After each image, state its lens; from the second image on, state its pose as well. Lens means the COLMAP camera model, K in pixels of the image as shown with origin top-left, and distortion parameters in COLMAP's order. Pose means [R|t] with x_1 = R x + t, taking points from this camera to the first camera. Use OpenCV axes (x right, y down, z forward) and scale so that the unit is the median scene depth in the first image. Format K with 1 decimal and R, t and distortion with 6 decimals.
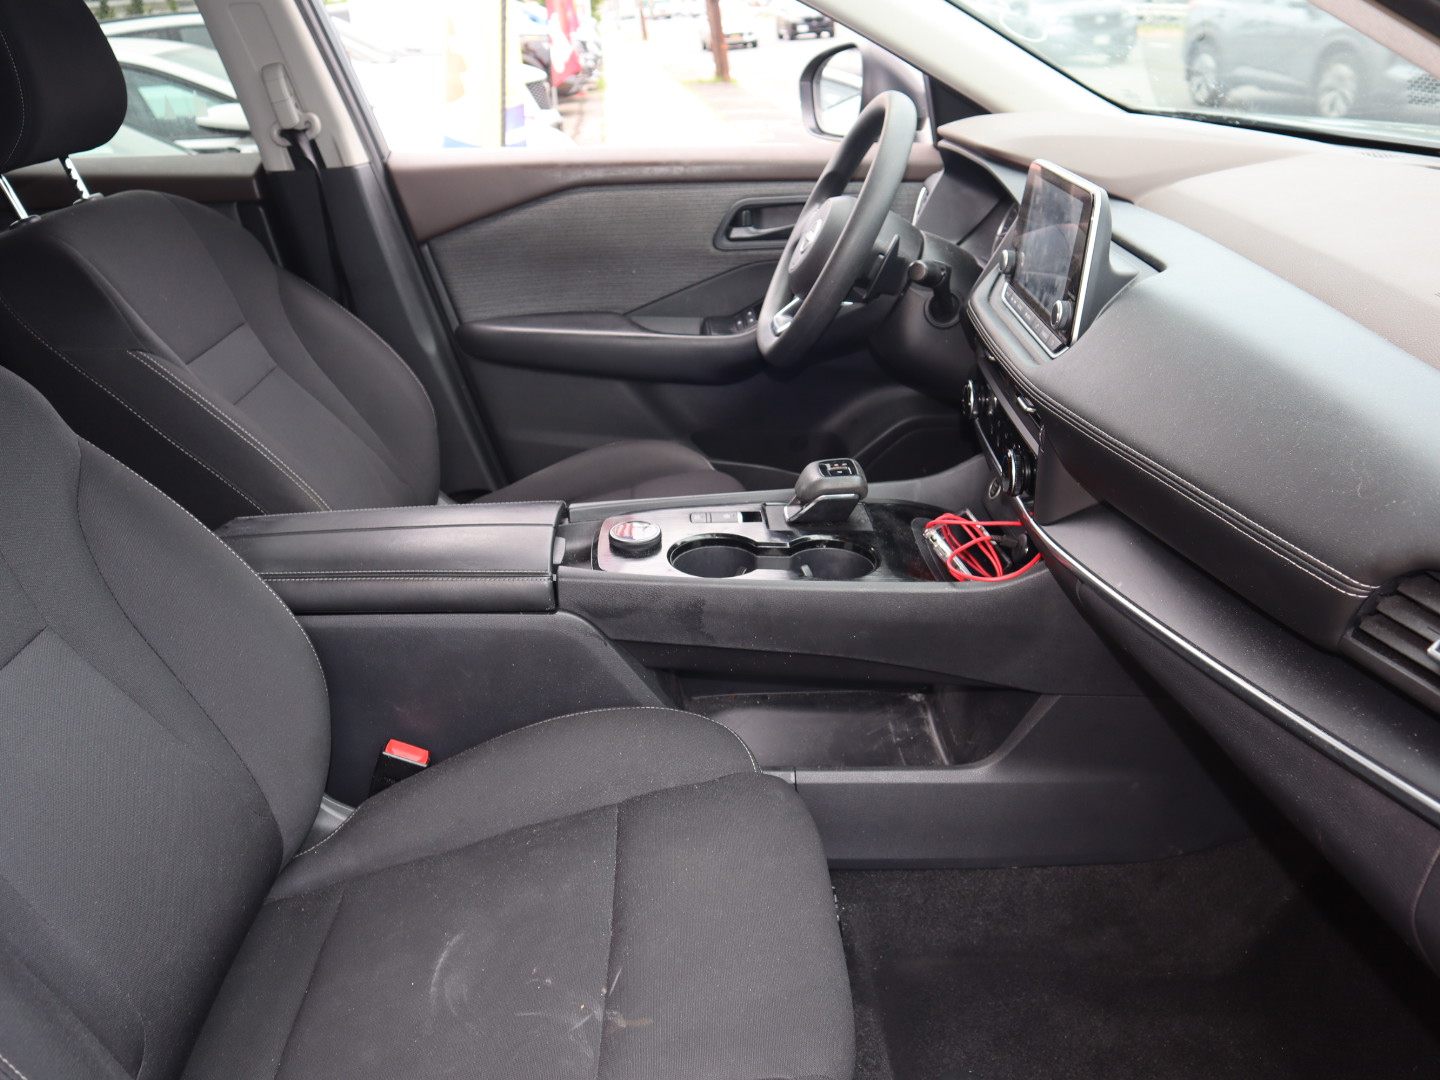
lens RADIAL K [[1104.8, 0, 728.4], [0, 1104.8, 533.6], [0, 0, 1]] dist [-0.110428, 0.055538]
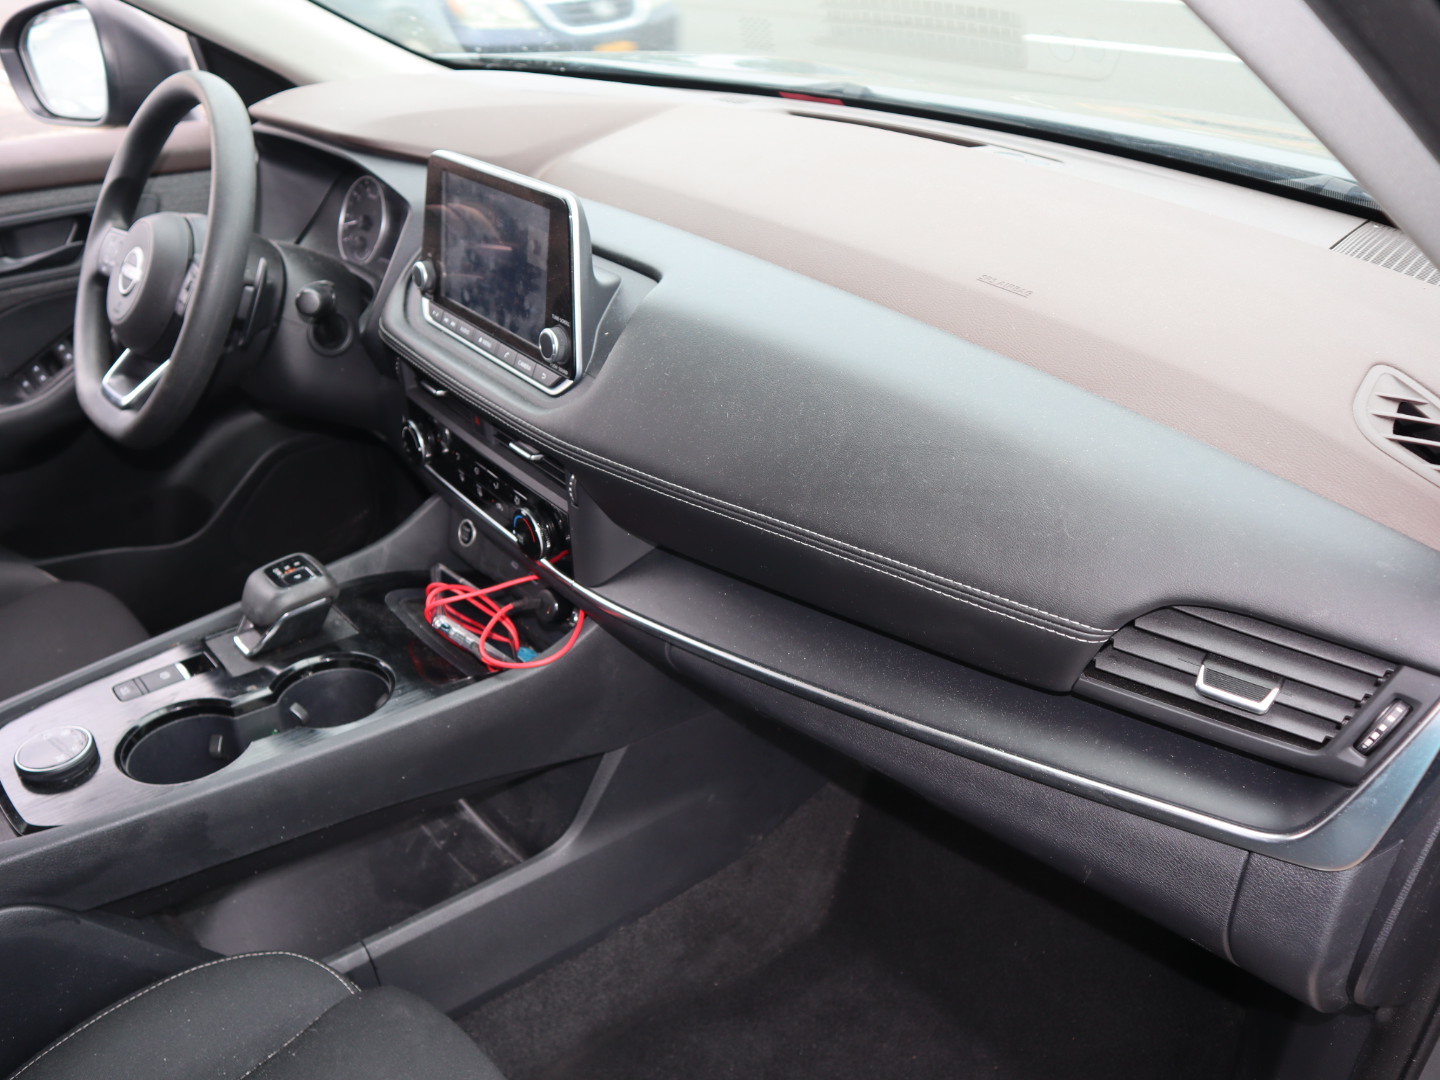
lens RADIAL K [[1104.8, 0, 711.2], [0, 1104.8, 543.4], [0, 0, 1]] dist [-0.110428, 0.055538]
pose [[0.778344, -0.289014, 0.557362, -0.098214], [0.245997, 0.957152, 0.152791, -0.127332], [-0.577639, 0.018186, 0.816090, 0.196933]]
